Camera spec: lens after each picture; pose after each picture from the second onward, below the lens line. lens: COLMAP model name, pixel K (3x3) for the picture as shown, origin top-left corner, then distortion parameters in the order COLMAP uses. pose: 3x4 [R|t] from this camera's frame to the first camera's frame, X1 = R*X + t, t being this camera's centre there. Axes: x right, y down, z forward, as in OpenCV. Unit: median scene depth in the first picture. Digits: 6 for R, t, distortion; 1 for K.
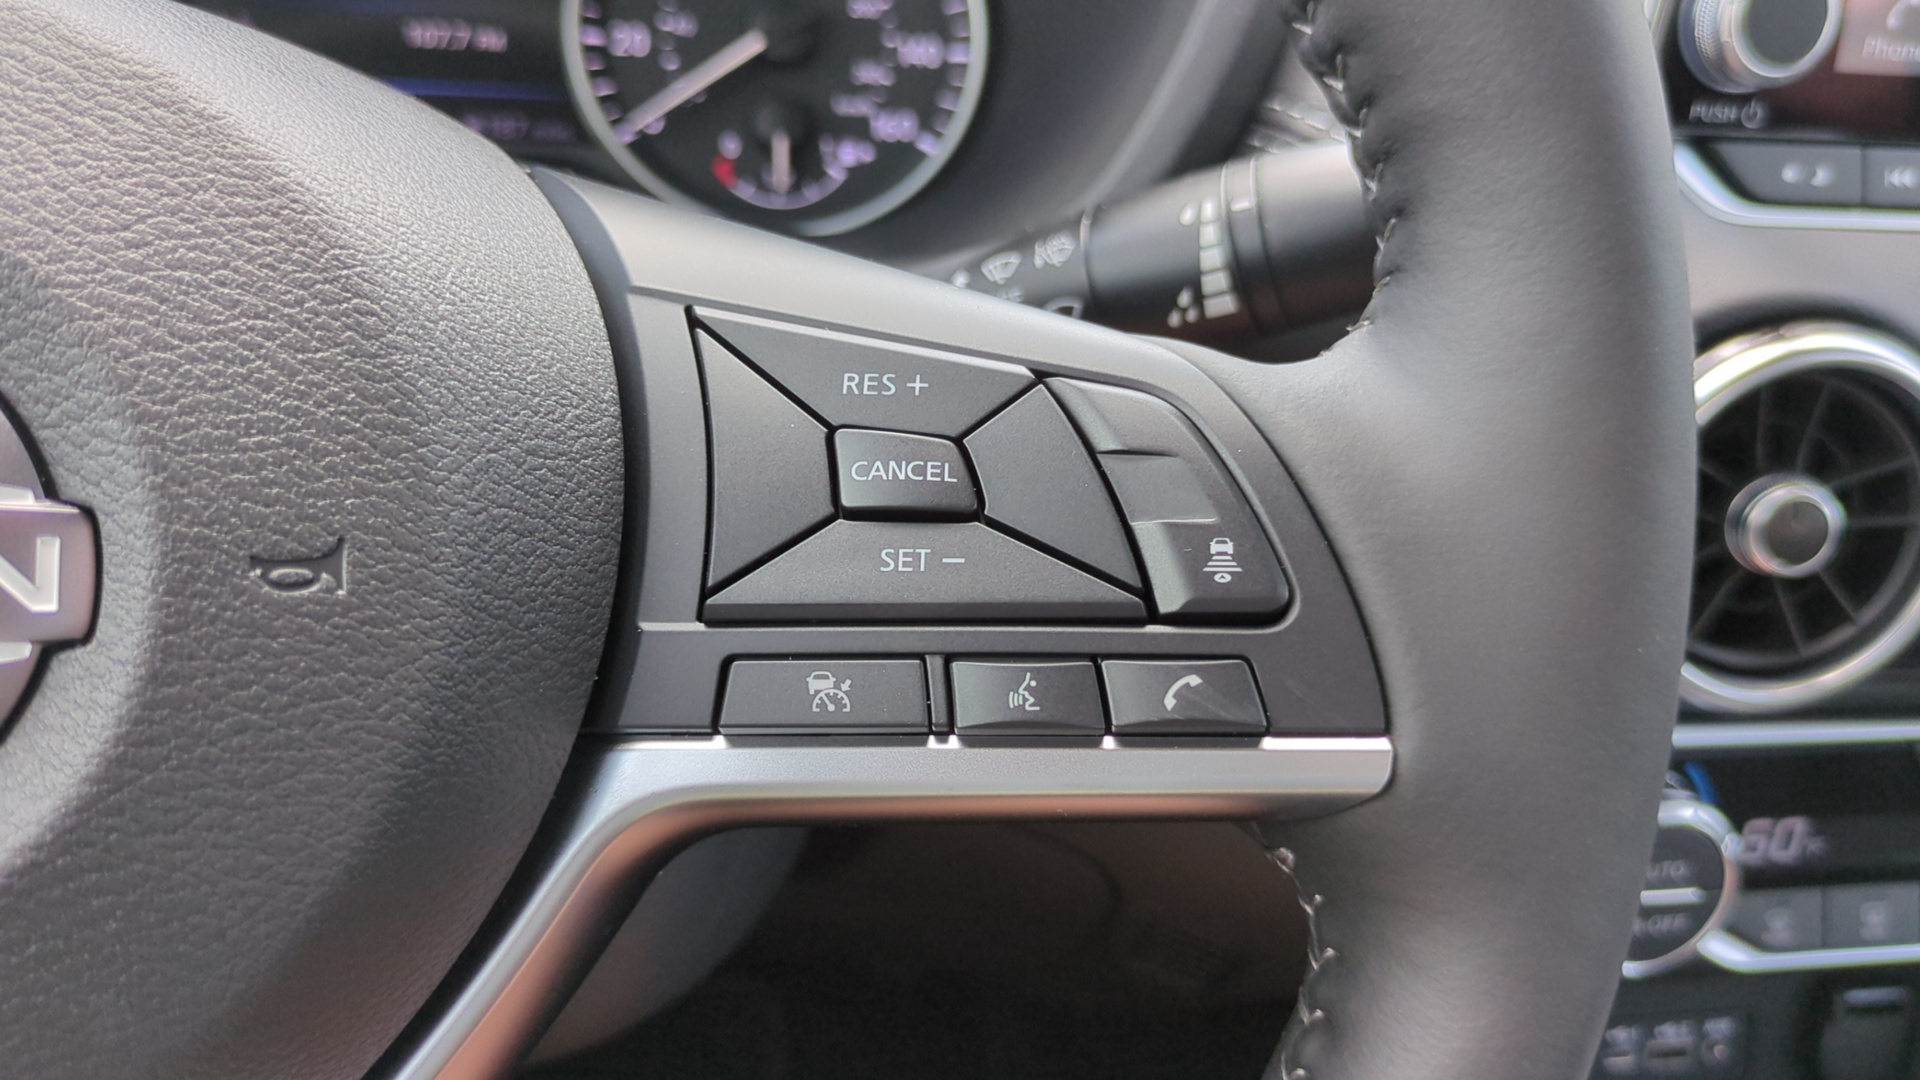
lens RADIAL K [[1646.5, 0, 954.8], [0, 1646.5, 515.9], [0, 0, 1]] dist [-0.004722, -0.015326]
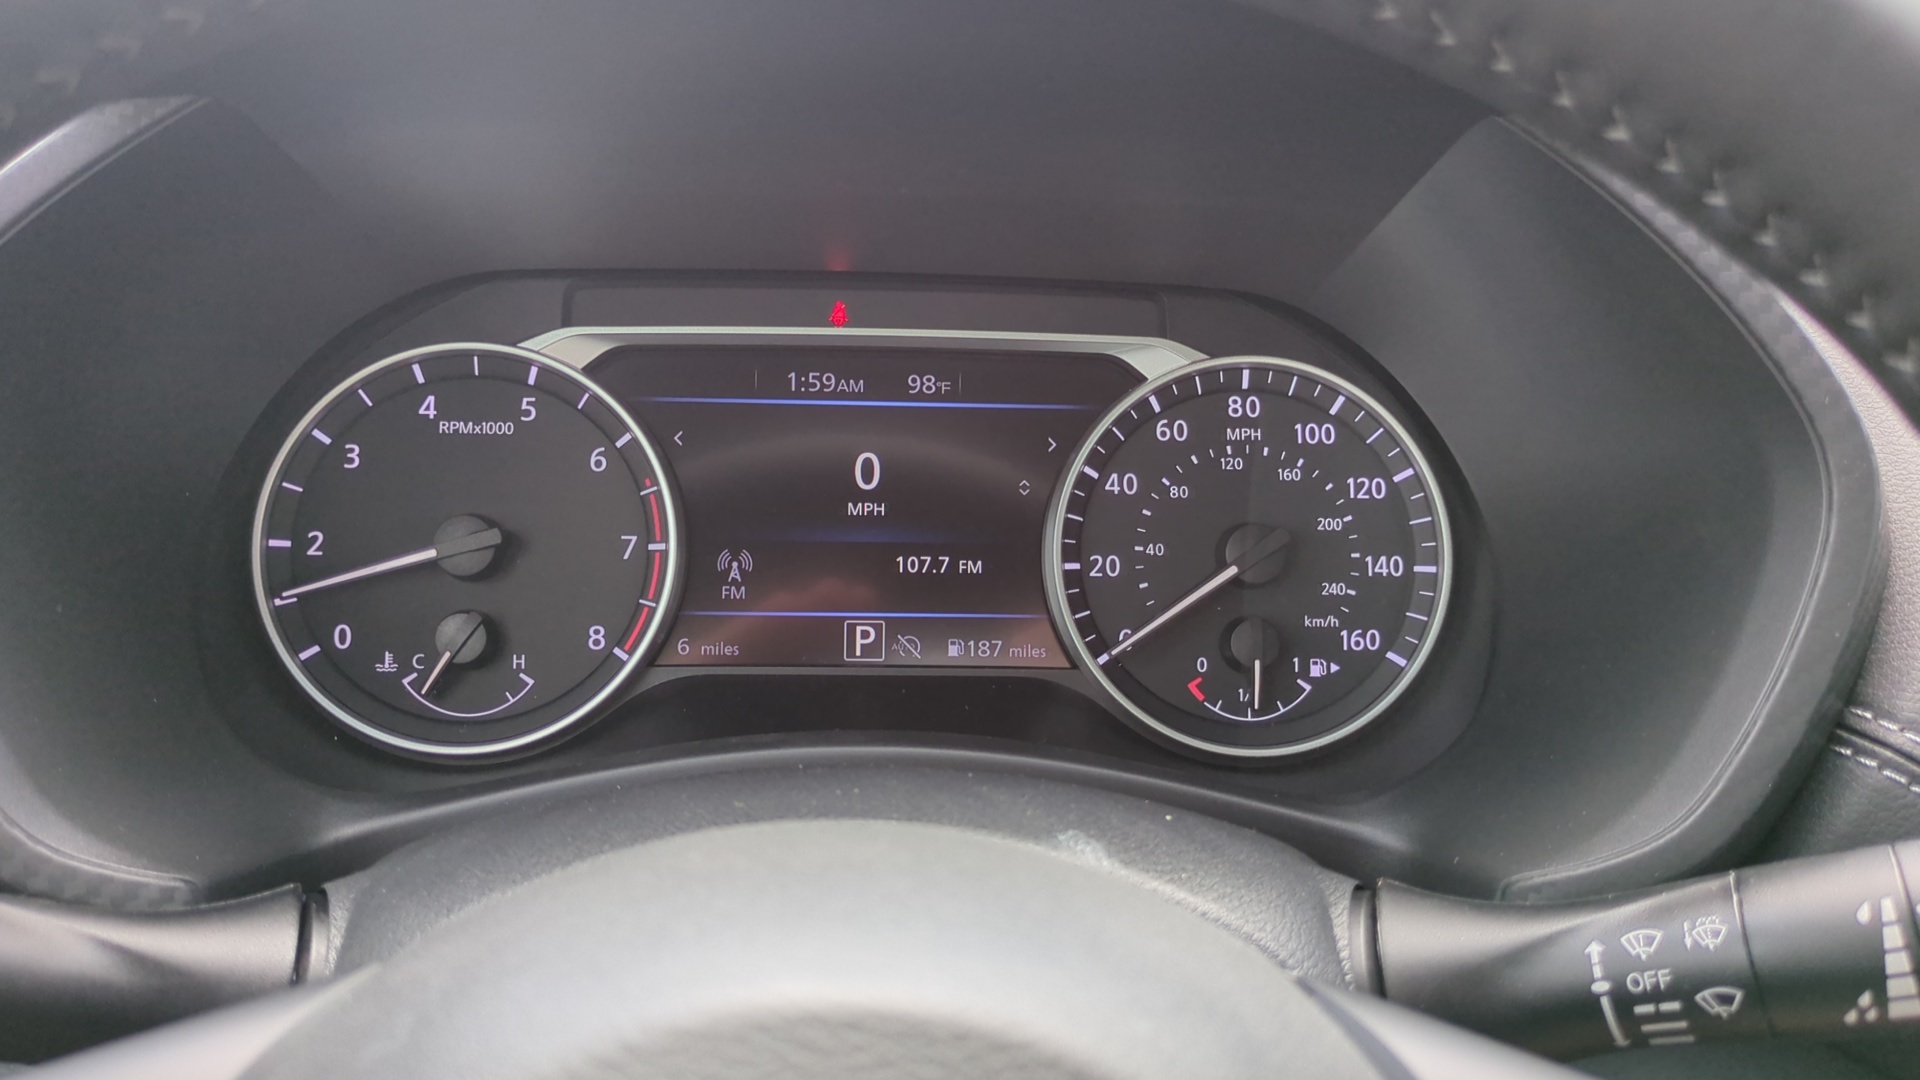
lens RADIAL K [[1646.5, 0, 954.8], [0, 1646.5, 515.9], [0, 0, 1]] dist [-0.004722, -0.015326]
pose [[0.993280, -0.013790, -0.114912, -0.171618], [-0.003232, 0.989184, -0.146646, -0.168156], [0.115691, 0.146032, 0.982492, -0.027835]]
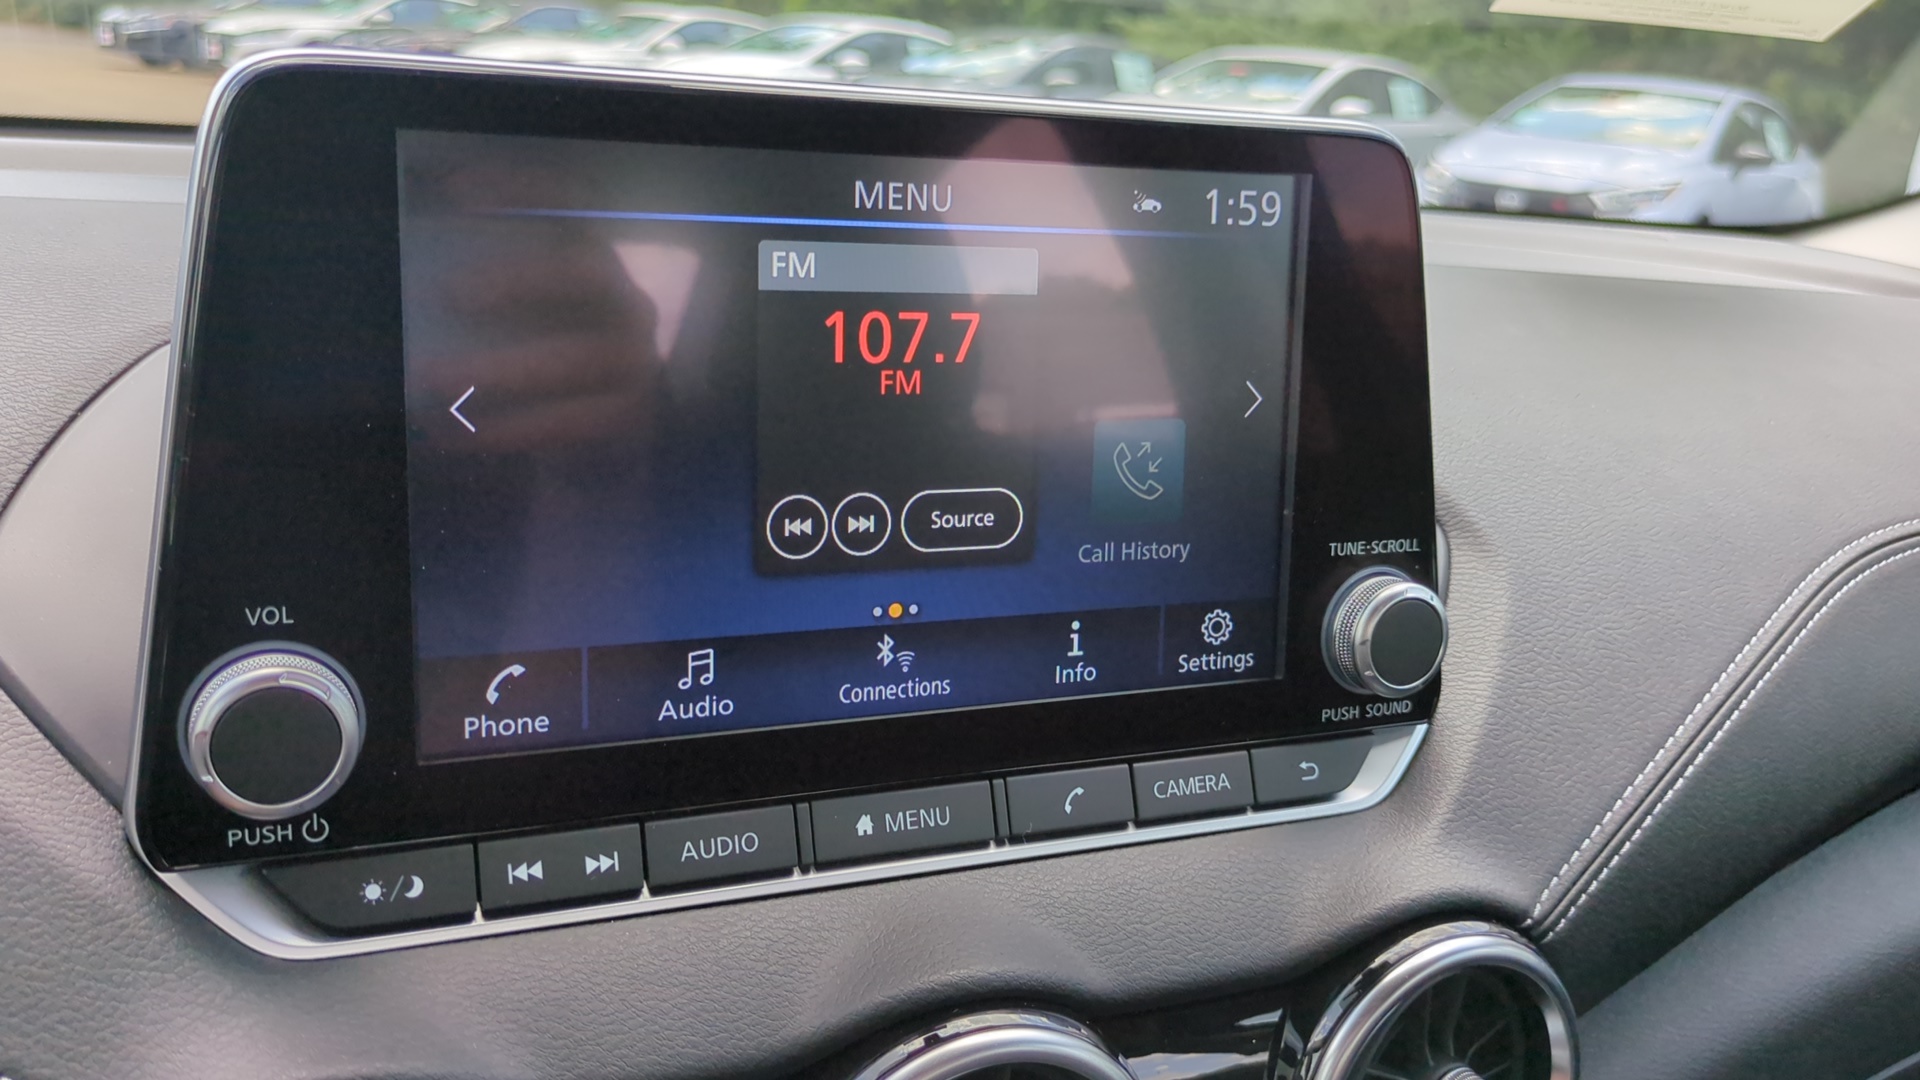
lens RADIAL K [[1646.5, 0, 954.8], [0, 1646.5, 515.9], [0, 0, 1]] dist [-0.004722, -0.015326]
pose [[0.965295, -0.063652, 0.253287, 0.450236], [0.102980, 0.984032, -0.145176, -0.185501], [-0.240001, 0.166221, 0.956436, 0.063341]]
